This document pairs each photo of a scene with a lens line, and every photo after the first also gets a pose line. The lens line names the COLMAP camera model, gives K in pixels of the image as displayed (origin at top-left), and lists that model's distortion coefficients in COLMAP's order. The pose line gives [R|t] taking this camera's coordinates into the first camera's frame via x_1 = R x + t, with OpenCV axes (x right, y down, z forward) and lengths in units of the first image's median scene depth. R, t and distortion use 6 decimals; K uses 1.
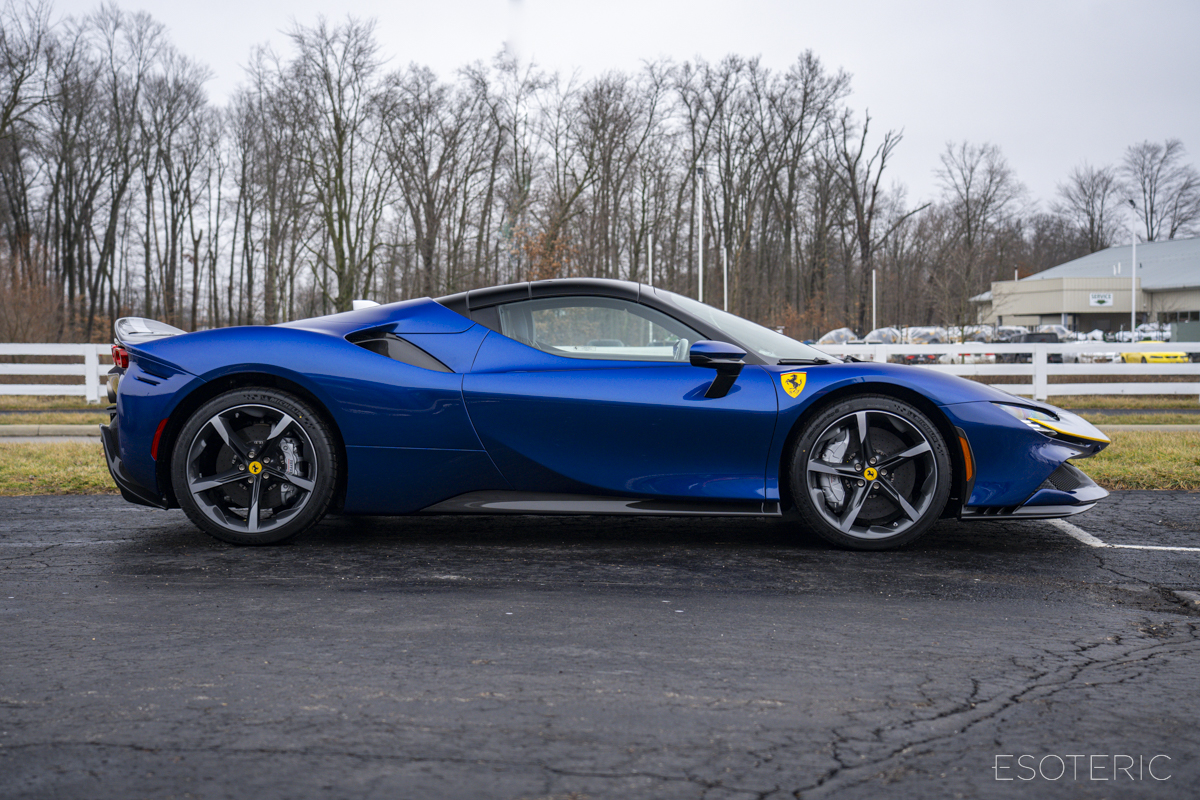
lens RADIAL K [[1746.5, 0, 600.0], [0, 1746.5, 400.0], [0, 0, 1]] dist [0.230299, 0.003377]
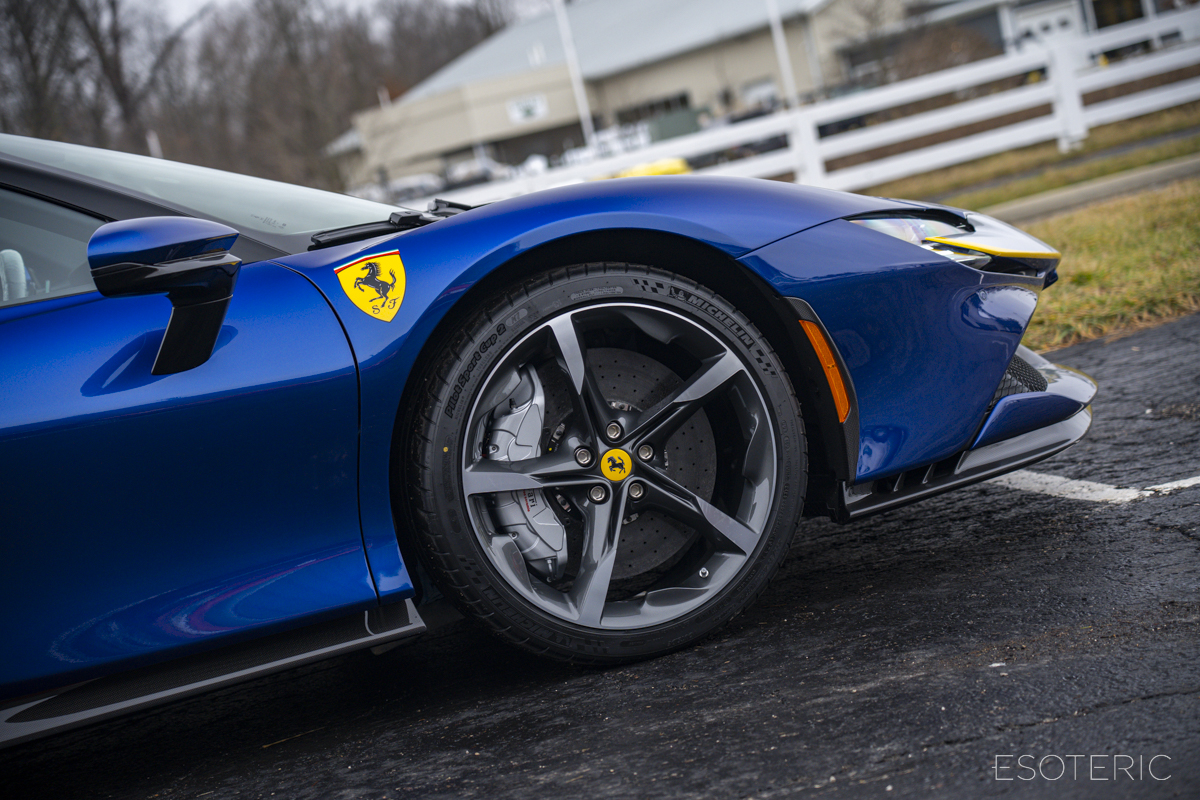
lens RADIAL K [[2935.3, 0, 600.0], [0, 2935.3, 400.0], [0, 0, 1]] dist [0.928229, 0.158872]
pose [[0.931073, -0.240425, 0.274406, -0.026766], [0.236927, 0.970421, 0.046343, -0.003447], [-0.277432, 0.021866, 0.960497, 0.366866]]
